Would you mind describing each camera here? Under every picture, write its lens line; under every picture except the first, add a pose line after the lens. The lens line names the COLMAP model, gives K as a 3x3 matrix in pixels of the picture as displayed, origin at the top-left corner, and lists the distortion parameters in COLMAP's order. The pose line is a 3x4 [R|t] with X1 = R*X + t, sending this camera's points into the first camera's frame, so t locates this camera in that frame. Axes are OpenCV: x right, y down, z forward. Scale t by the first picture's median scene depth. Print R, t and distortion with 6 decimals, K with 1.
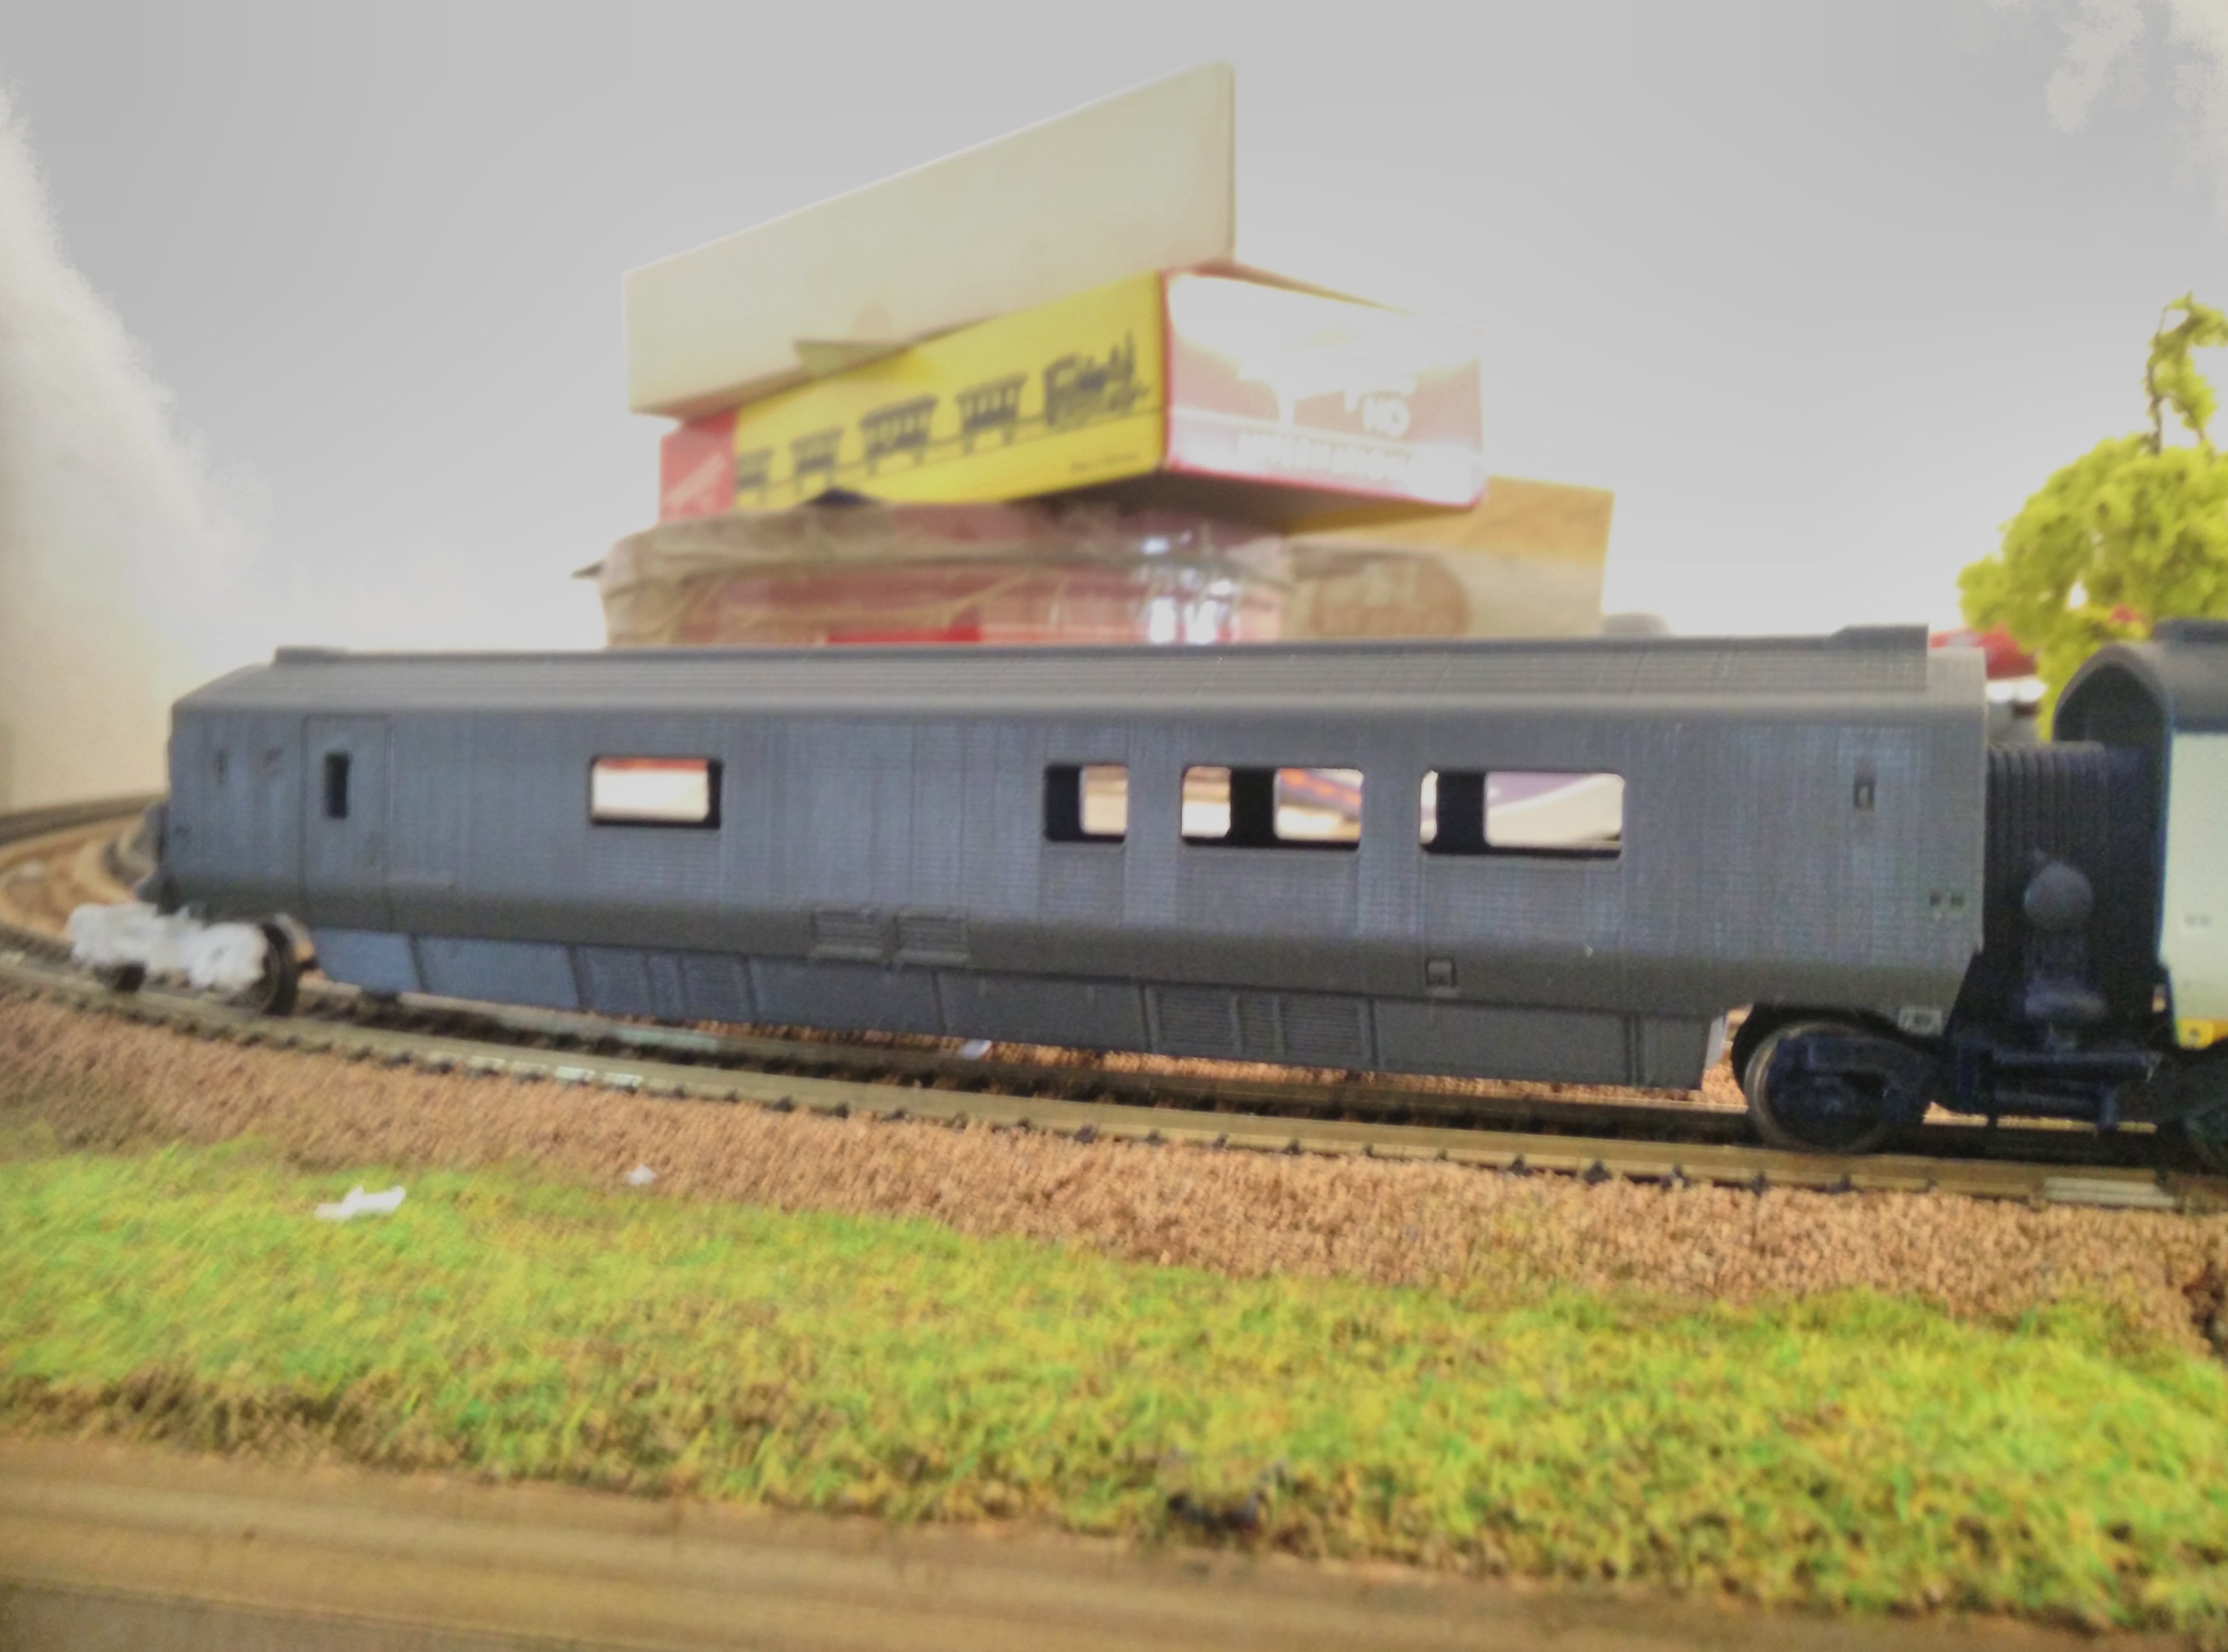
lens RADIAL K [[2199.8, 0, 1114.0], [0, 2199.8, 826.0], [0, 0, 1]] dist [0.069003, -0.005658]
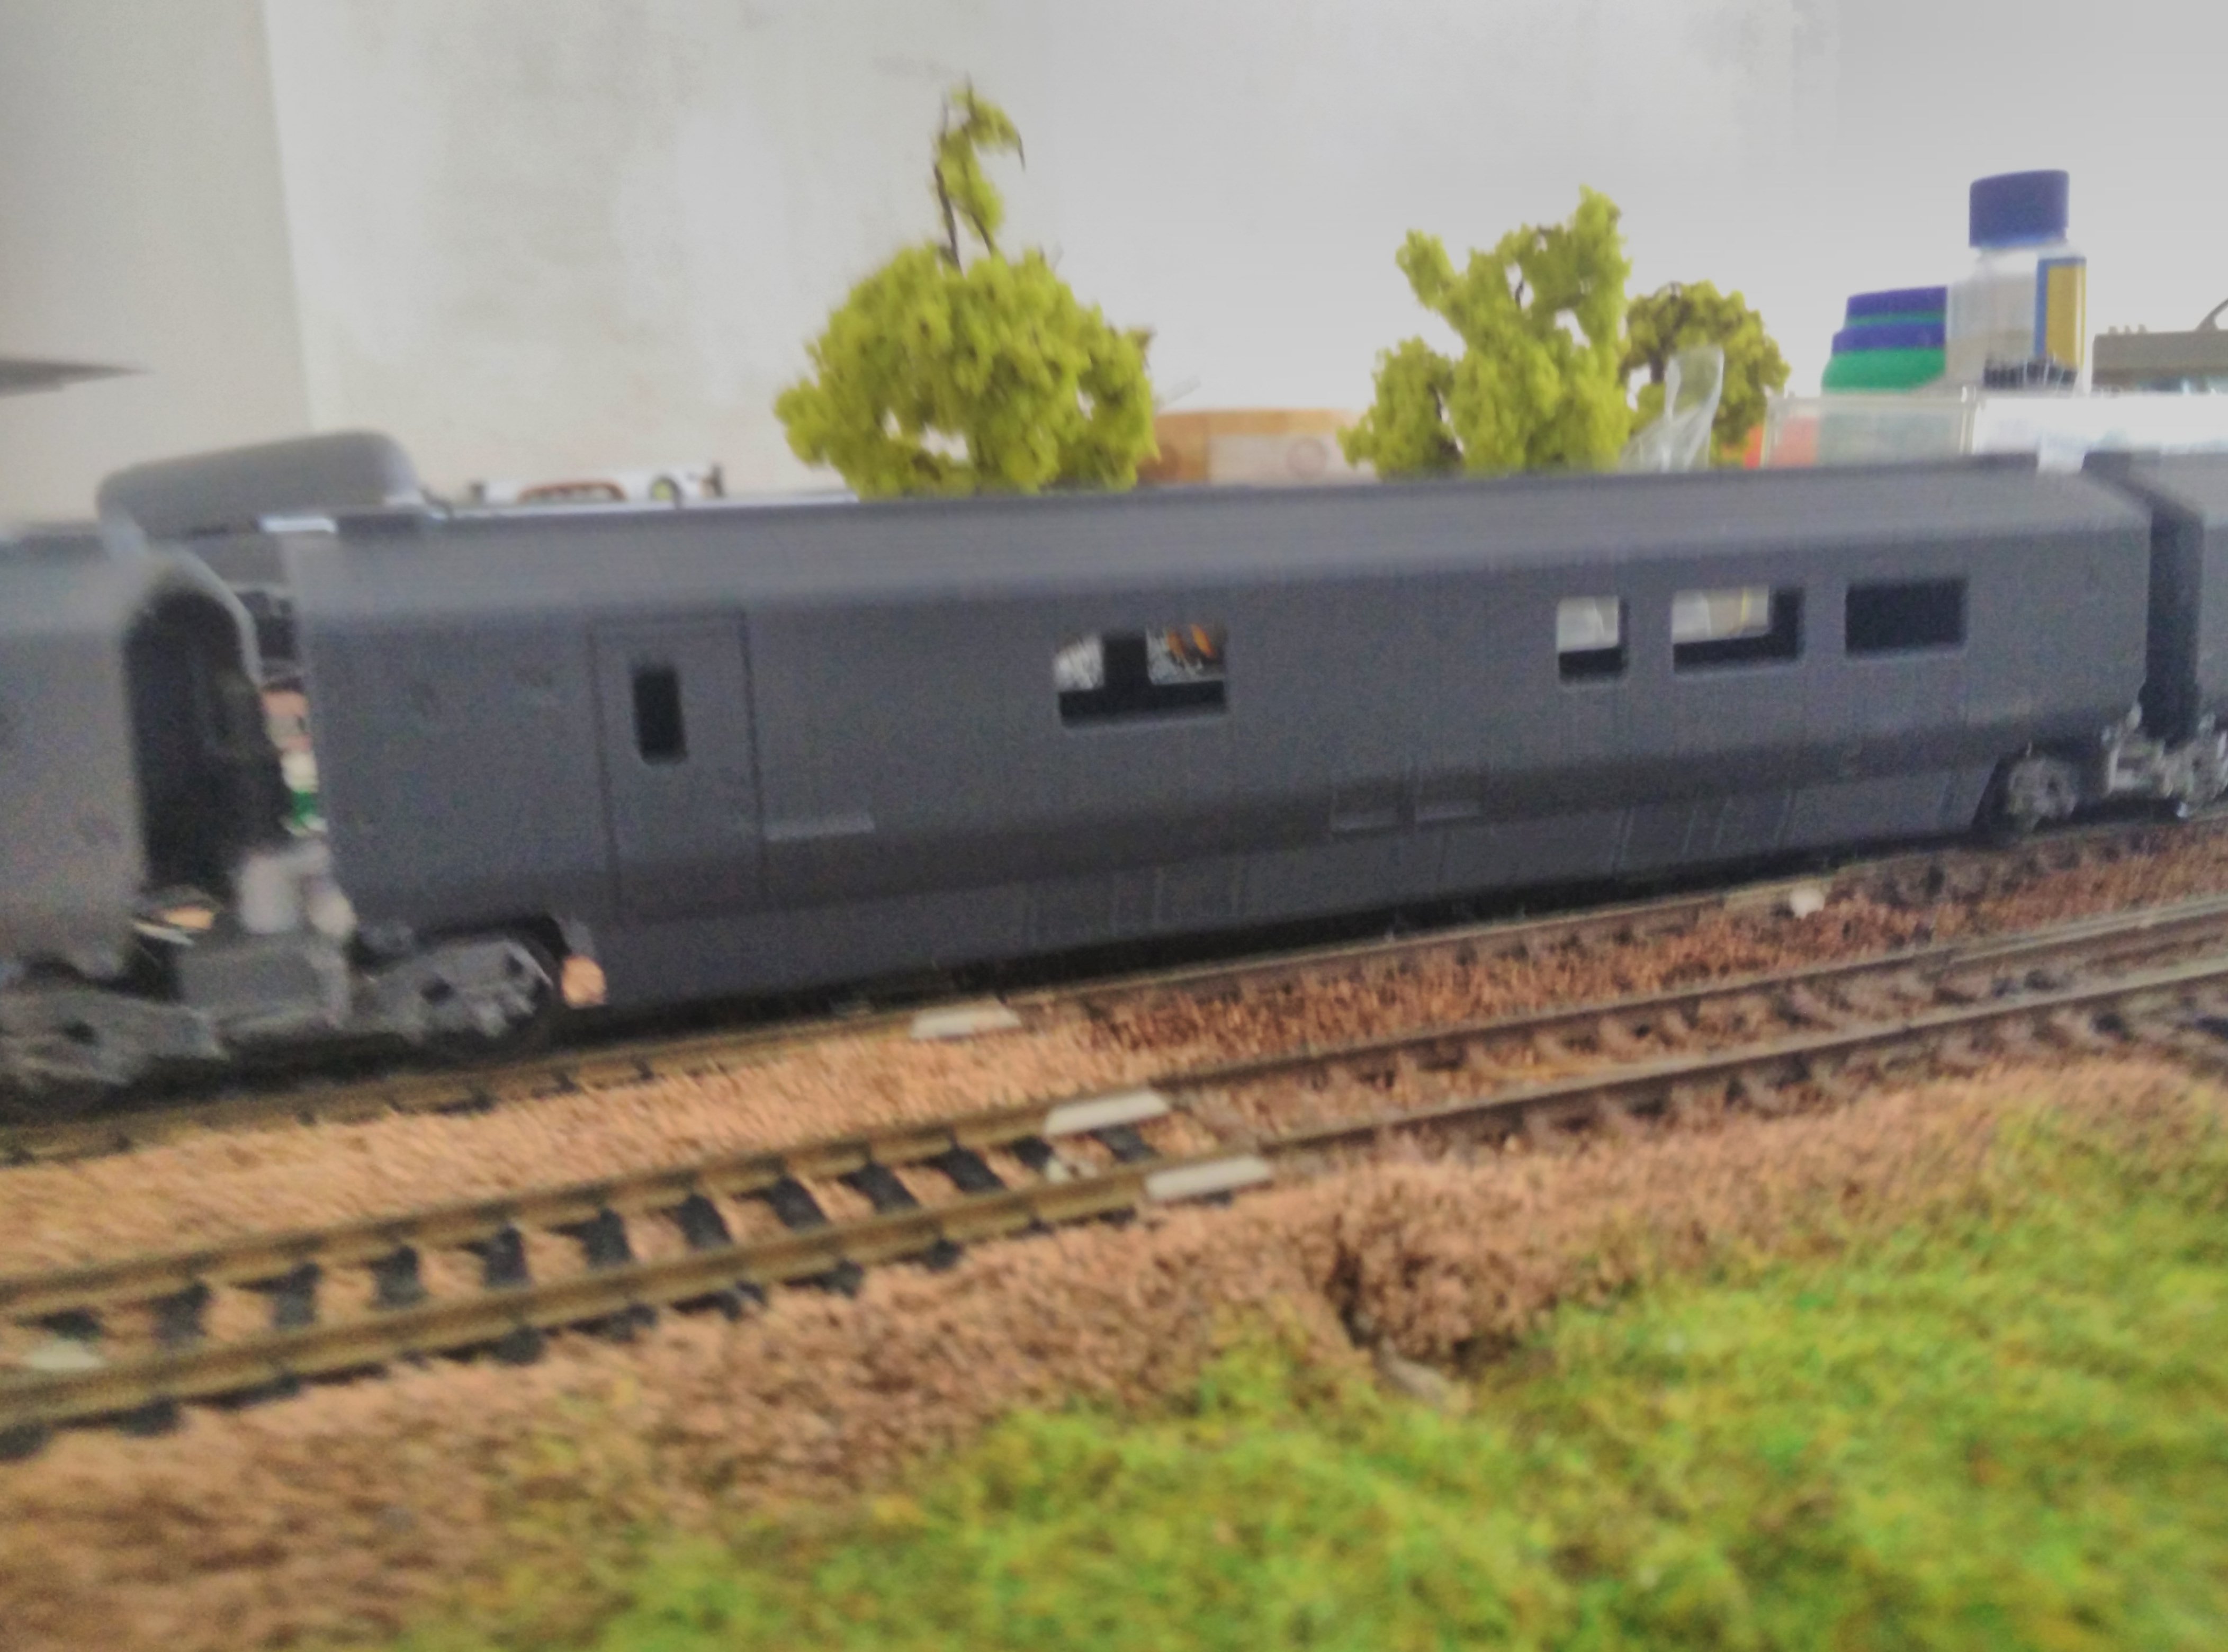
lens RADIAL K [[2199.8, 0, 1114.0], [0, 2199.8, 826.0], [0, 0, 1]] dist [0.069003, -0.005658]
pose [[0.830929, -0.133786, 0.540054, -0.014129], [0.085370, 0.989823, 0.113855, -0.067592], [-0.549790, -0.048501, 0.833893, 0.357493]]
